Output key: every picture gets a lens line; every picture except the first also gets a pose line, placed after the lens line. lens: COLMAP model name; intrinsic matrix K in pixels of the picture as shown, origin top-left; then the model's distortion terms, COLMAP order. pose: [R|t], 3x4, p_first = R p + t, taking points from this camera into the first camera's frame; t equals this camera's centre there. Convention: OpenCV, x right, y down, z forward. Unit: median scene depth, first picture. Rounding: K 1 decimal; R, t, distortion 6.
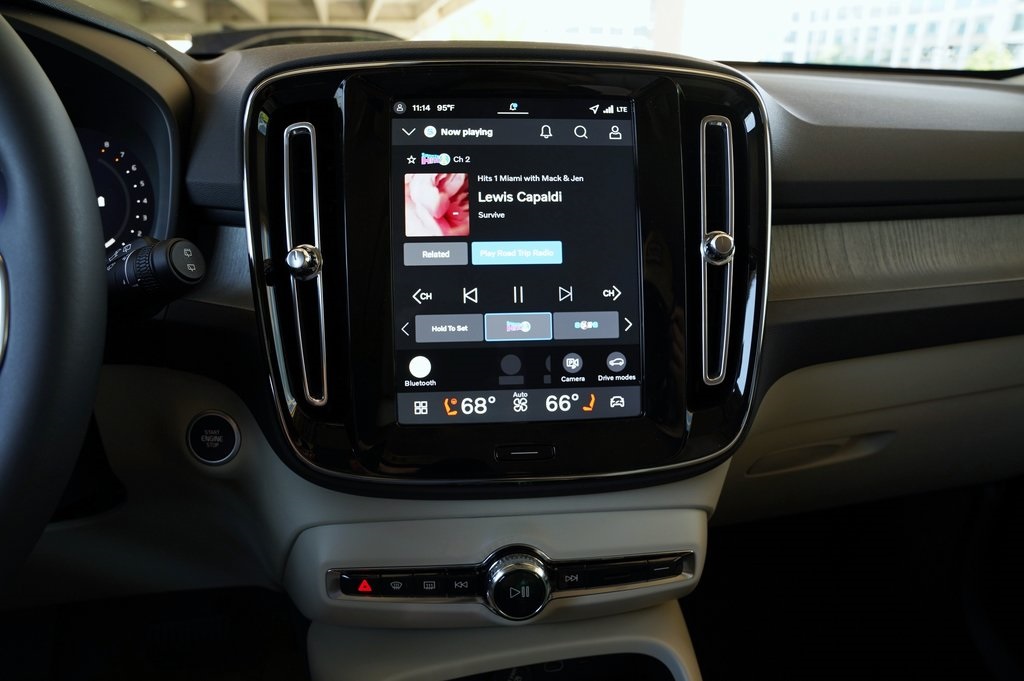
lens RADIAL K [[718.2, 0, 510.8], [0, 718.2, 344.8], [0, 0, 1]] dist [-0.126648, 0.078266]
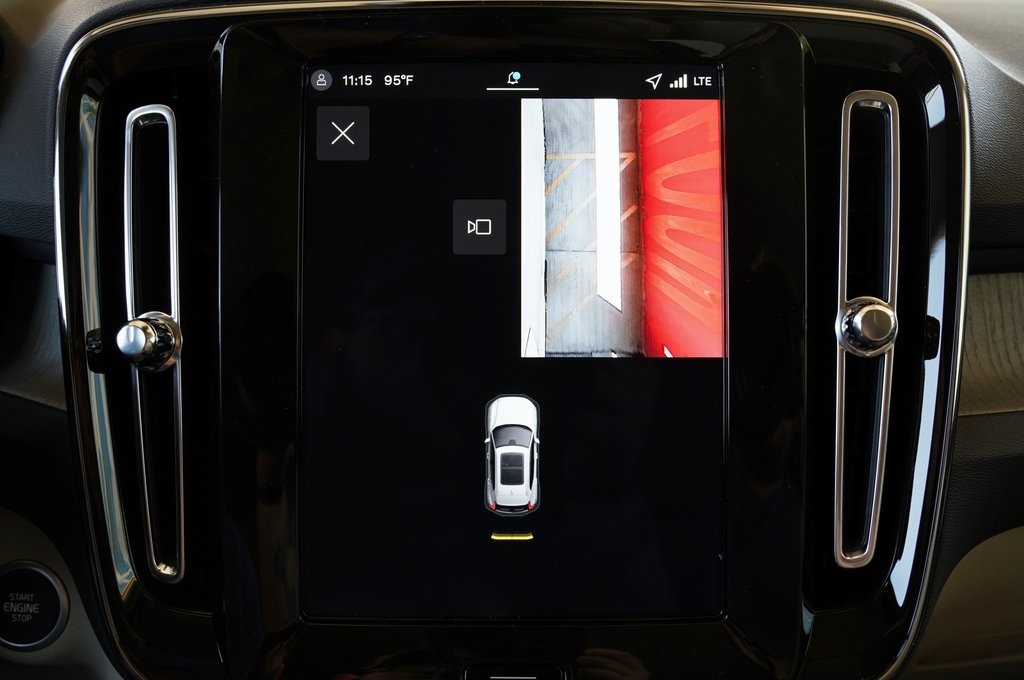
lens RADIAL K [[957.3, 0, 513.3], [0, 957.3, 342.6], [0, 0, 1]] dist [-0.008311, 0.000000]
pose [[0.995927, 0.023699, -0.086994, 0.077660], [-0.024745, 0.999634, -0.010965, -0.108806], [0.086702, 0.013073, 0.996148, 0.214392]]
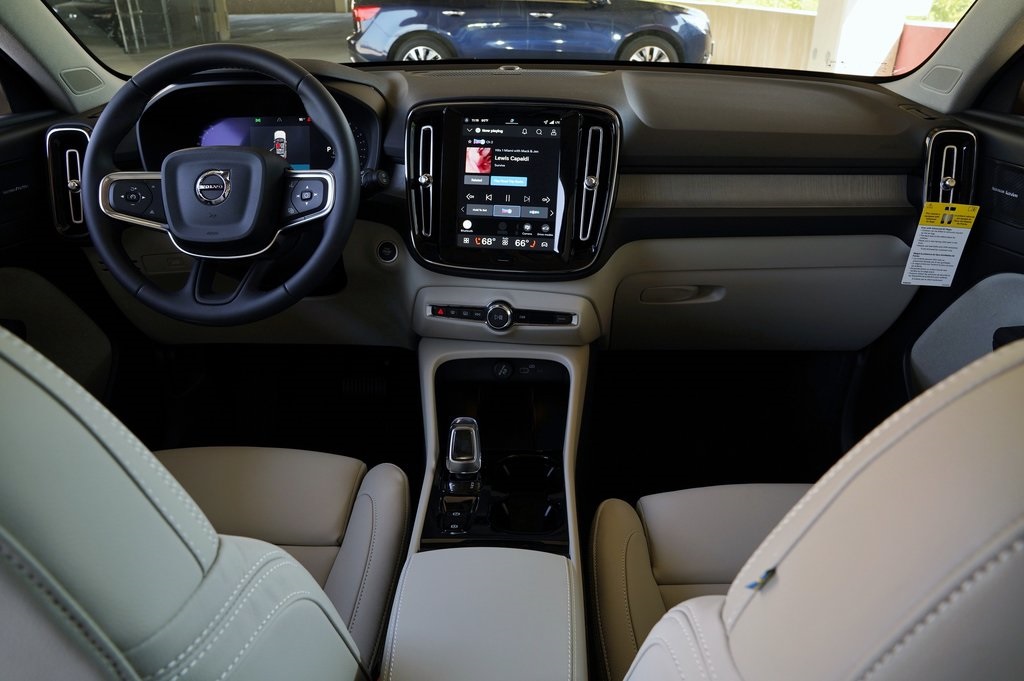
lens RADIAL K [[718.2, 0, 511.8], [0, 718.2, 343.9], [0, 0, 1]] dist [-0.126648, 0.078266]
pose [[0.970897, 0.099295, -0.217945, 0.613210], [-0.075724, 0.990593, 0.113979, 0.147122], [0.227213, -0.094158, 0.969283, -1.443650]]
